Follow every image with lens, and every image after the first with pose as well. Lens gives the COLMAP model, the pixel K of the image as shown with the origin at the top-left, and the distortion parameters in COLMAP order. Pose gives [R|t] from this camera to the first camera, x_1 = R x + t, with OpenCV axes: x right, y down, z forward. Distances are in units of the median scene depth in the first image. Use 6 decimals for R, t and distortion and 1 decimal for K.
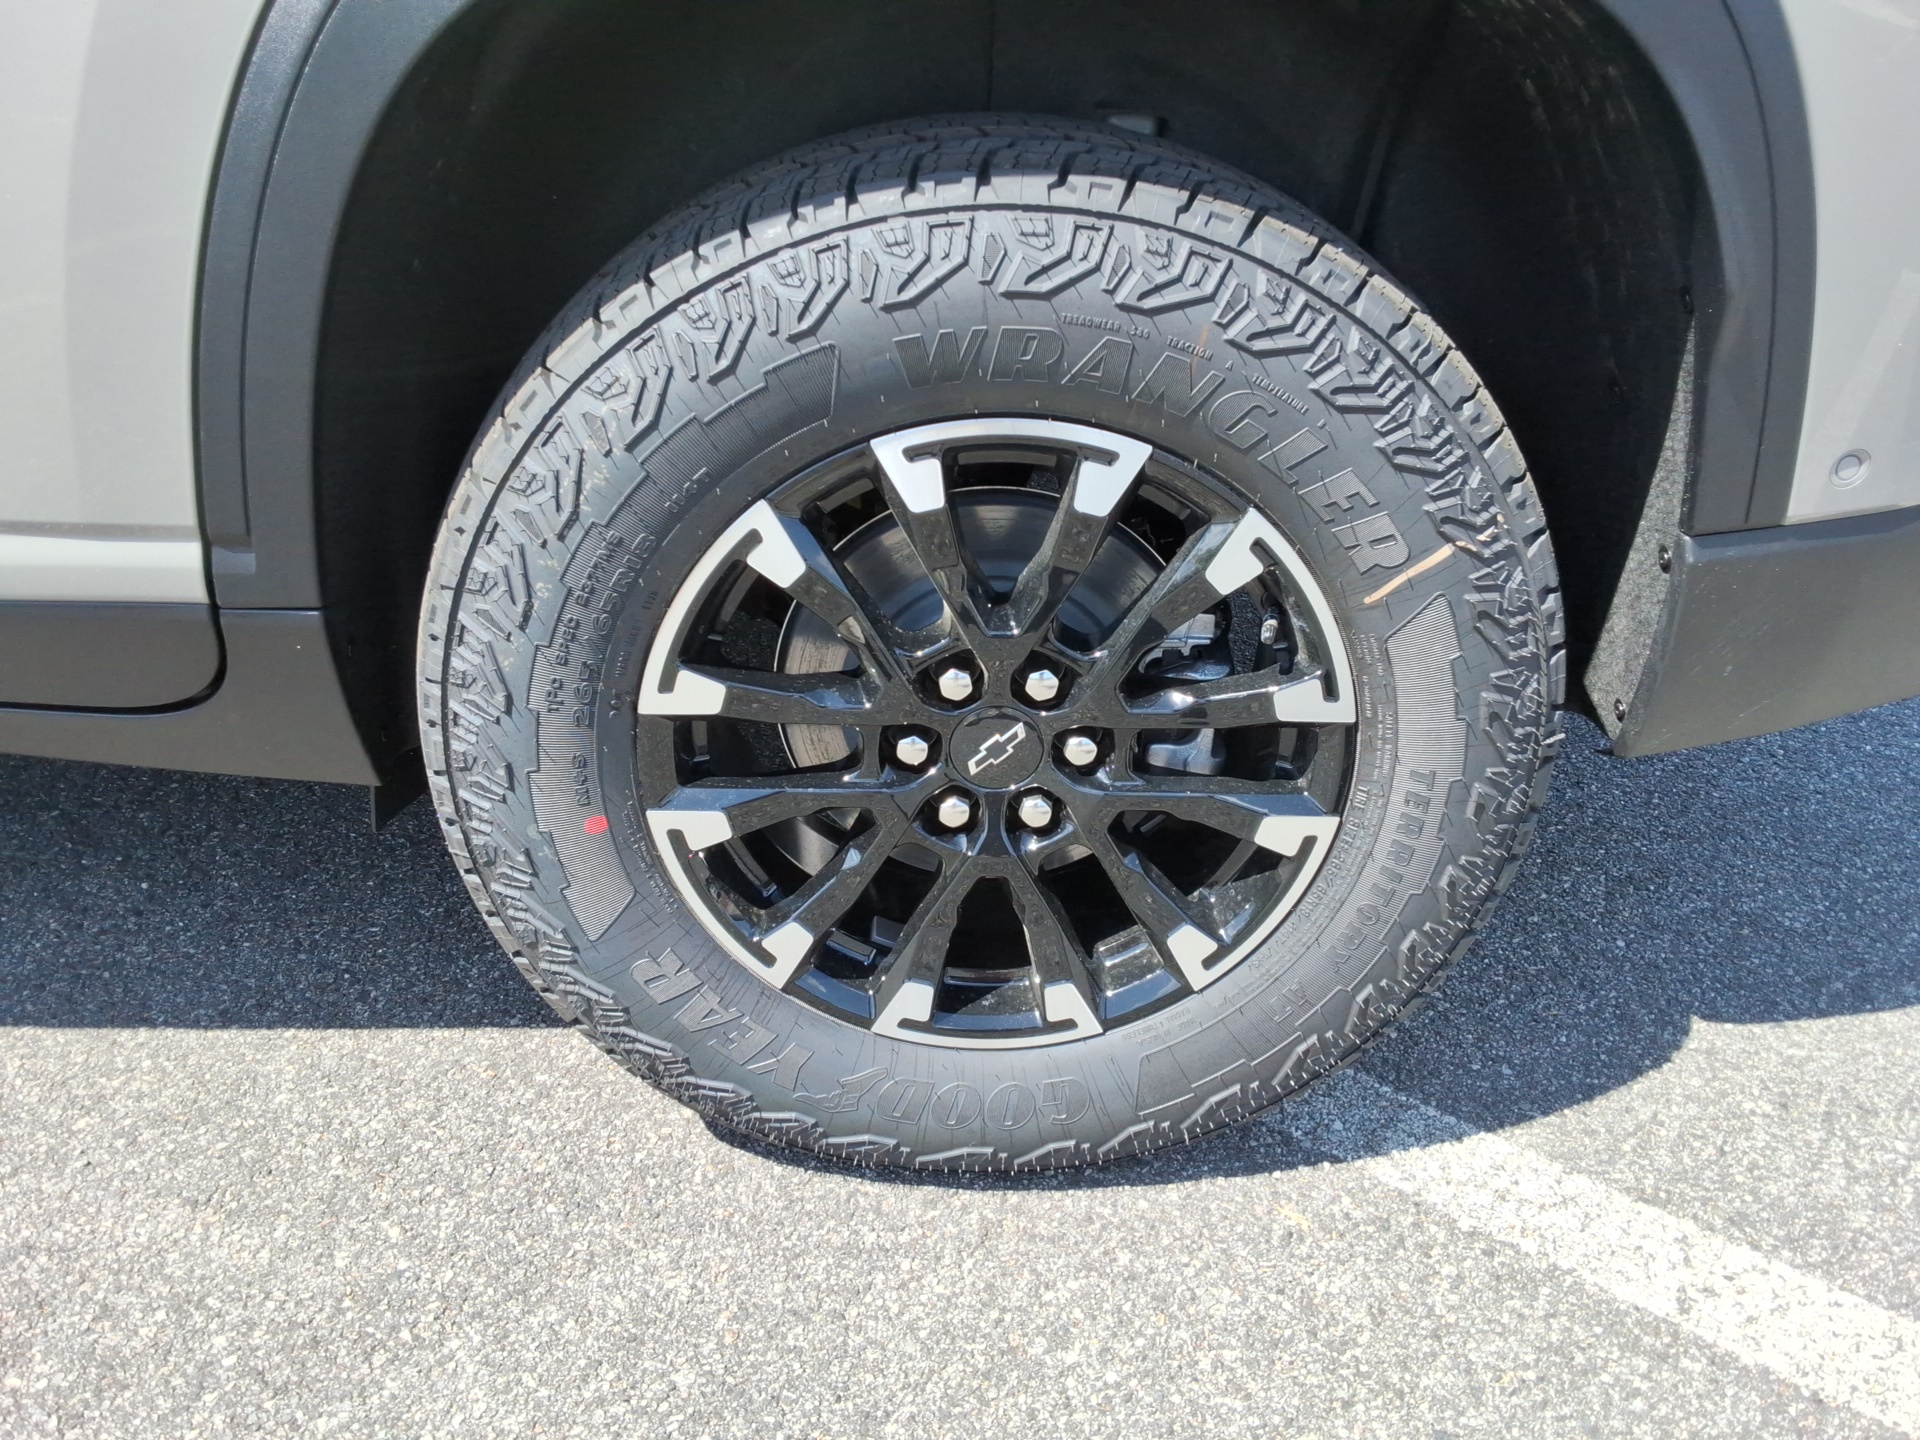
lens RADIAL K [[1554.9, 0, 956.0], [0, 1554.9, 711.2], [0, 0, 1]] dist [0.105244, -0.164142]
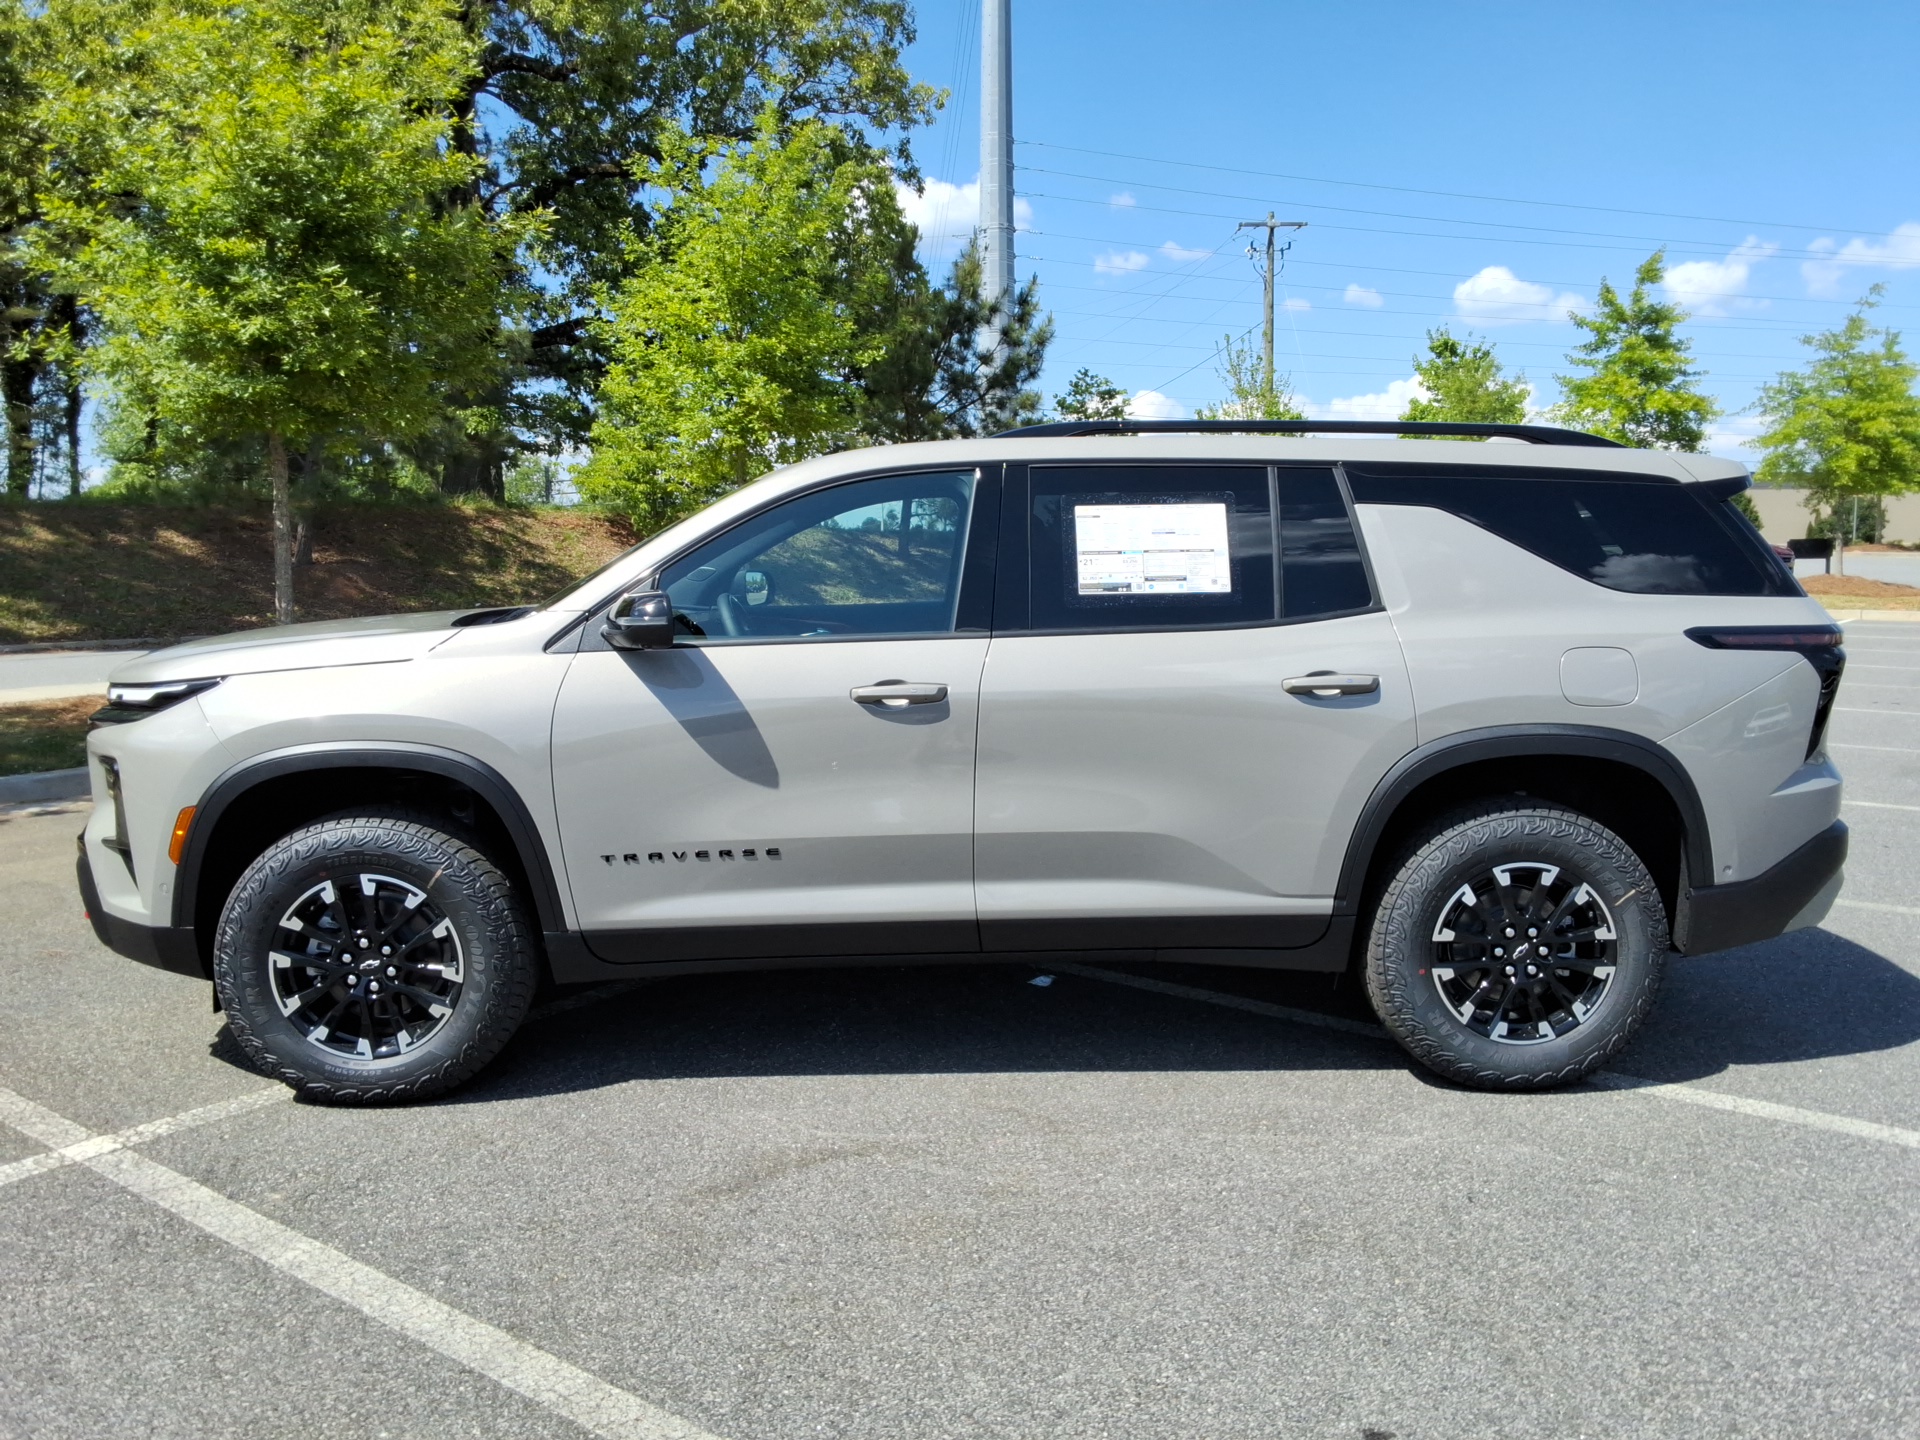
lens RADIAL K [[1554.9, 0, 987.3], [0, 1554.9, 716.2], [0, 0, 1]] dist [0.105244, -0.164142]
pose [[0.999334, -0.036495, 0.000596, -1.295776], [0.034210, 0.930822, -0.363869, 0.868072], [0.012725, 0.363647, 0.931450, -2.884330]]
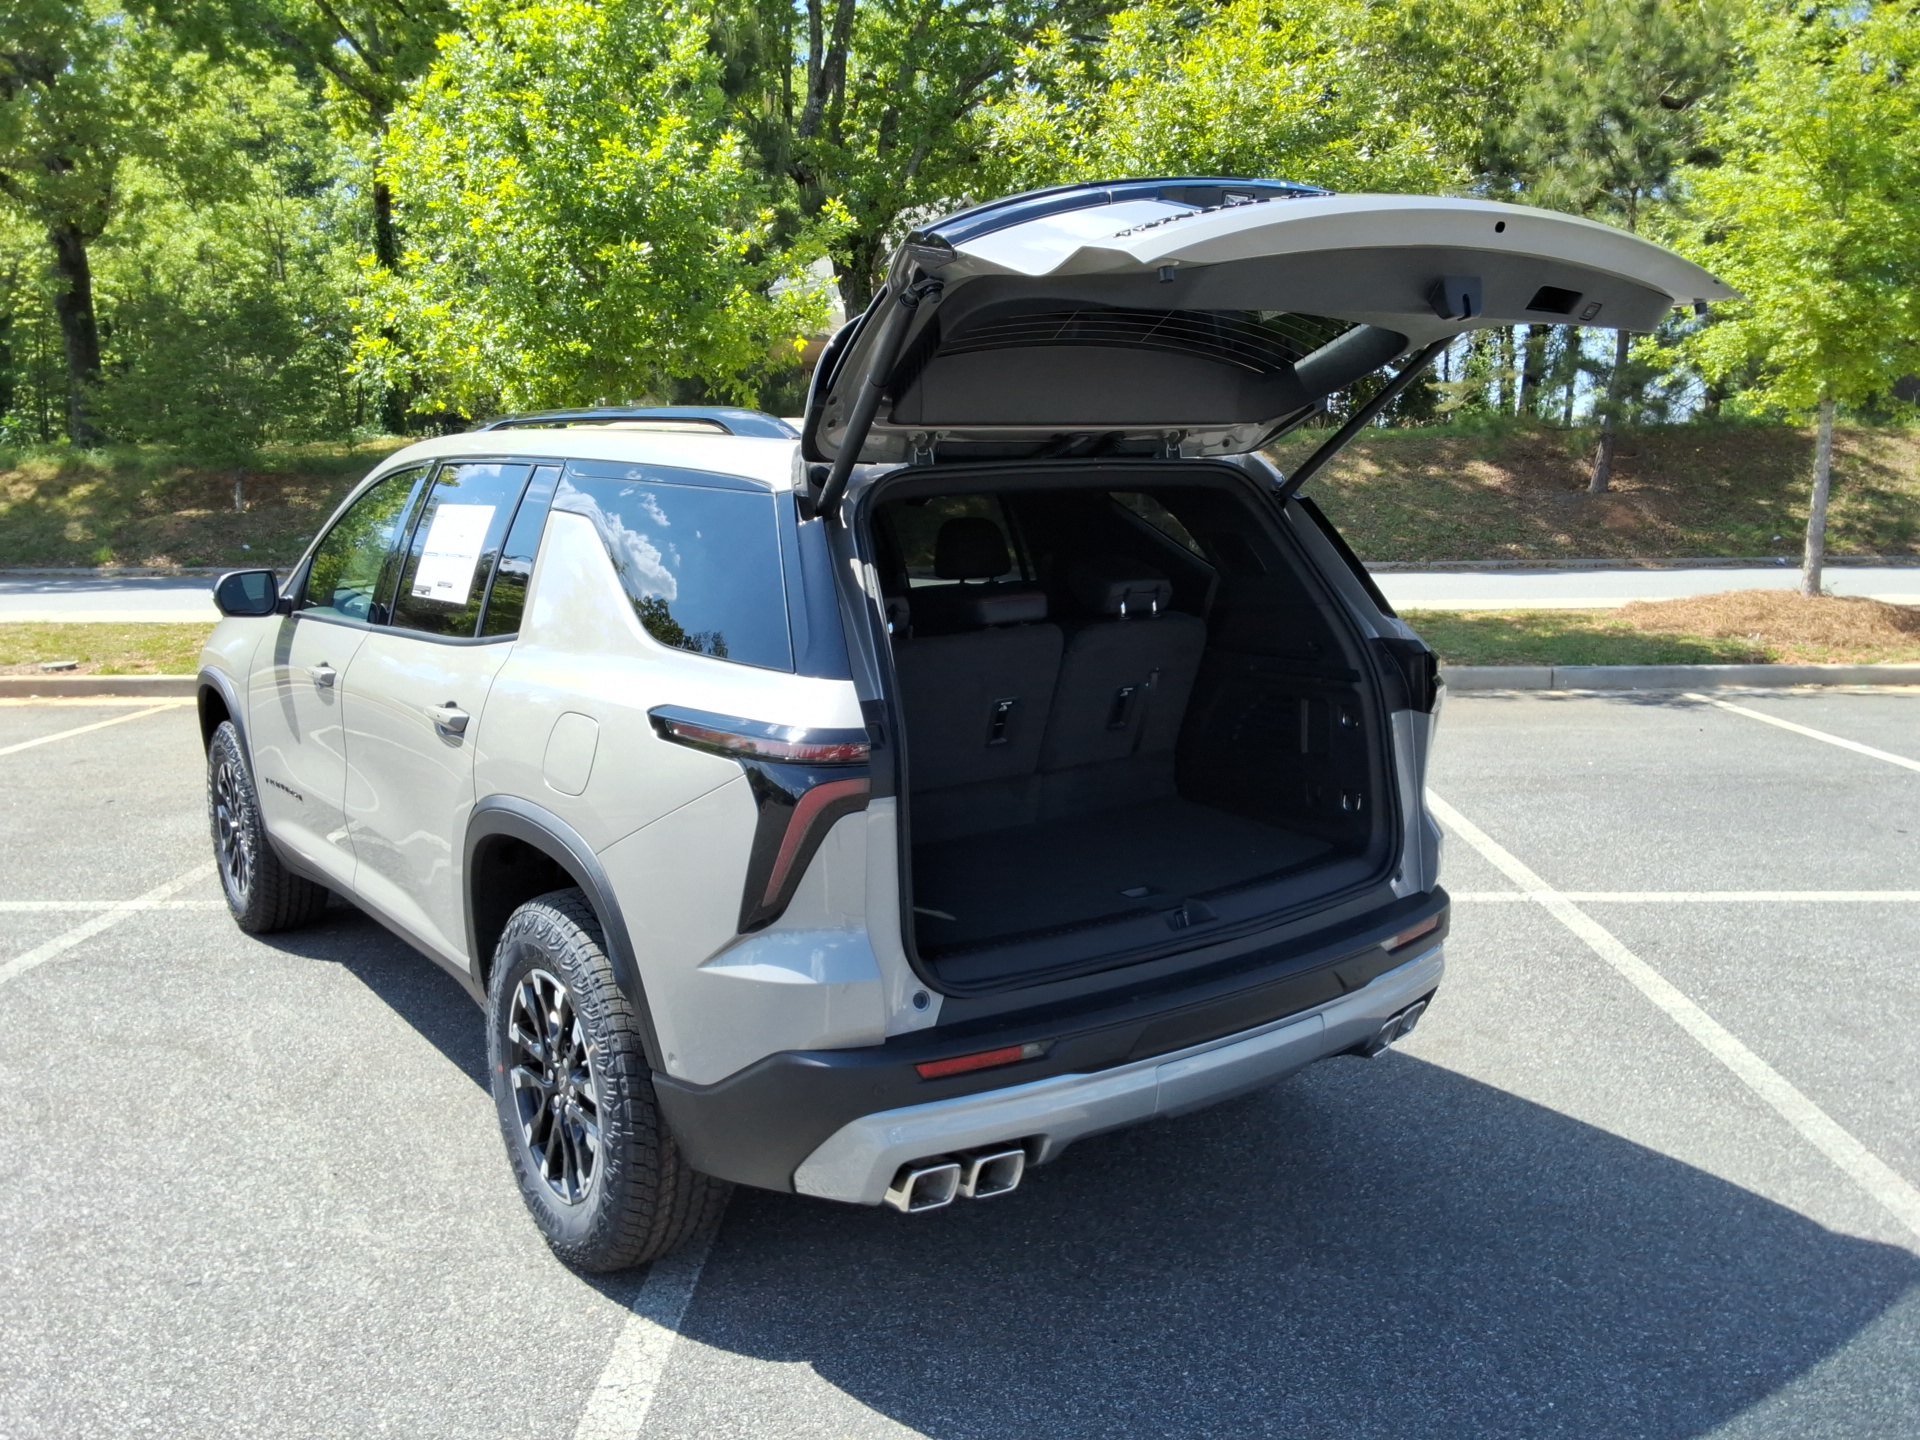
lens RADIAL K [[1554.9, 0, 985.9], [0, 1554.9, 720.1], [0, 0, 1]] dist [0.105244, -0.164142]
pose [[0.575276, 0.094022, -0.812537, 3.006495], [-0.356023, 0.923120, -0.145247, -0.489762], [0.736413, 0.372840, 0.564523, -0.390948]]
